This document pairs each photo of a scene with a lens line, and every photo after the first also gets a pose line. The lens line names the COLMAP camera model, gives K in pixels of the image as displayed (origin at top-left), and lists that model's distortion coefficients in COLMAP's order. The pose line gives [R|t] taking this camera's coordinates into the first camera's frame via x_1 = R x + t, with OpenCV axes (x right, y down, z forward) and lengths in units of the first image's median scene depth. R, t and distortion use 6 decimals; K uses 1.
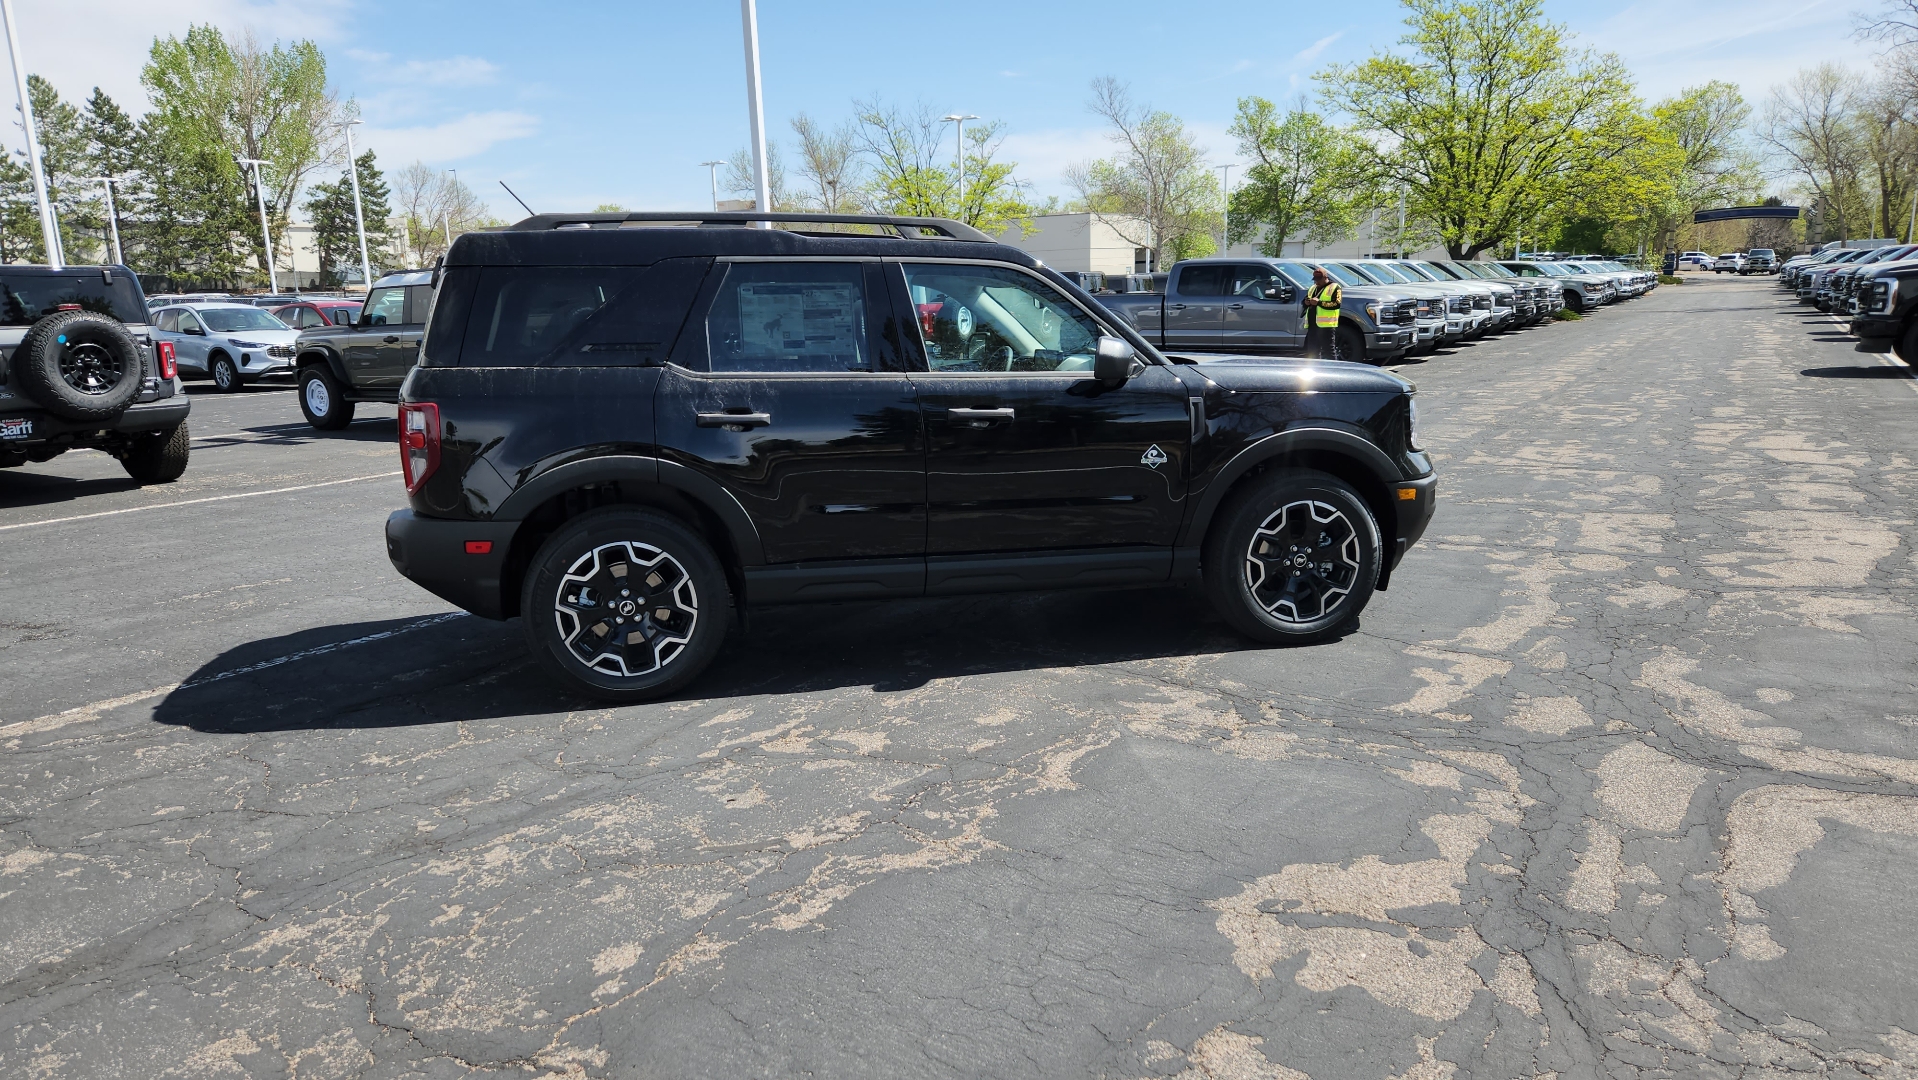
lens RADIAL K [[1283.6, 0, 928.2], [0, 1283.6, 547.1], [0, 0, 1]] dist [0.068433, -0.056416]
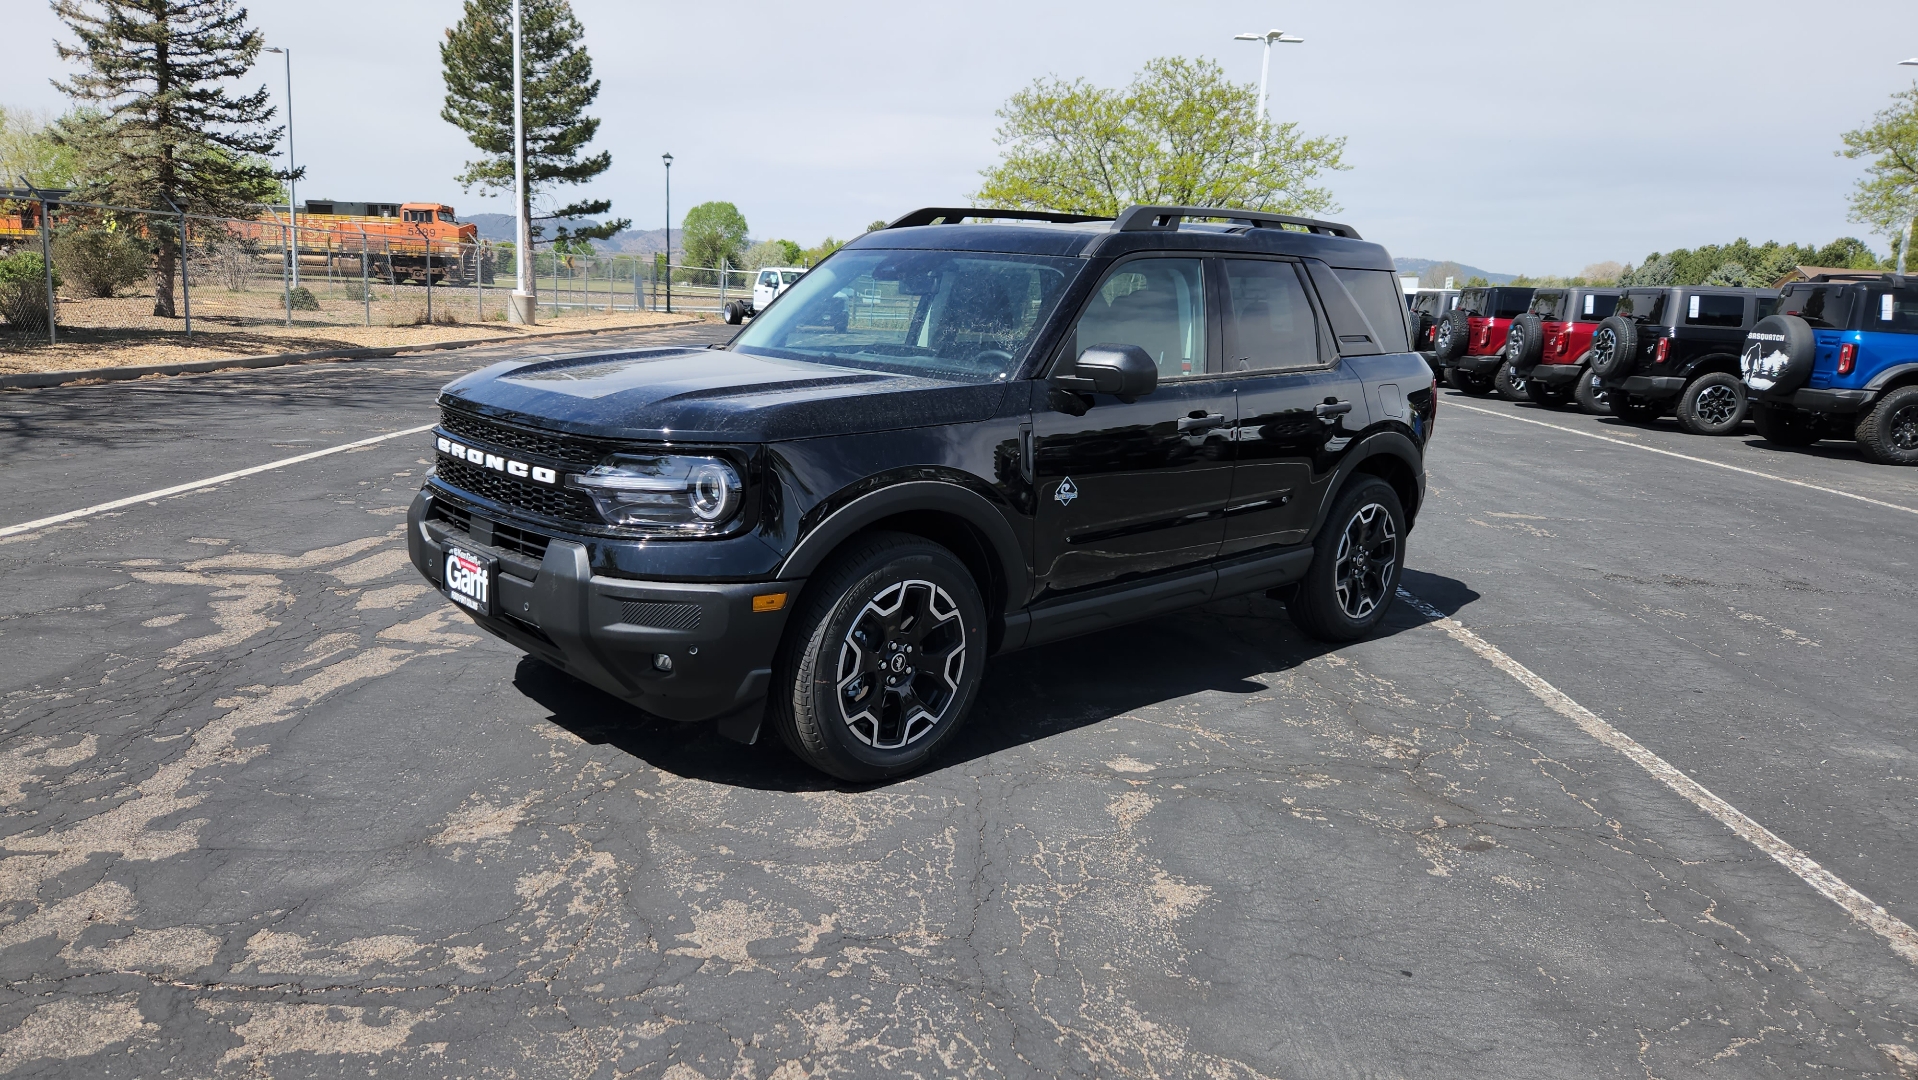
lens RADIAL K [[1284.5, 0, 926.4], [0, 1284.5, 527.7], [0, 0, 1]] dist [0.068612, -0.055890]
pose [[-0.861840, 0.075719, -0.501497, 0.563339], [-0.120640, 0.929807, 0.347713, -0.373345], [0.492624, 0.360173, -0.792210, 1.911849]]
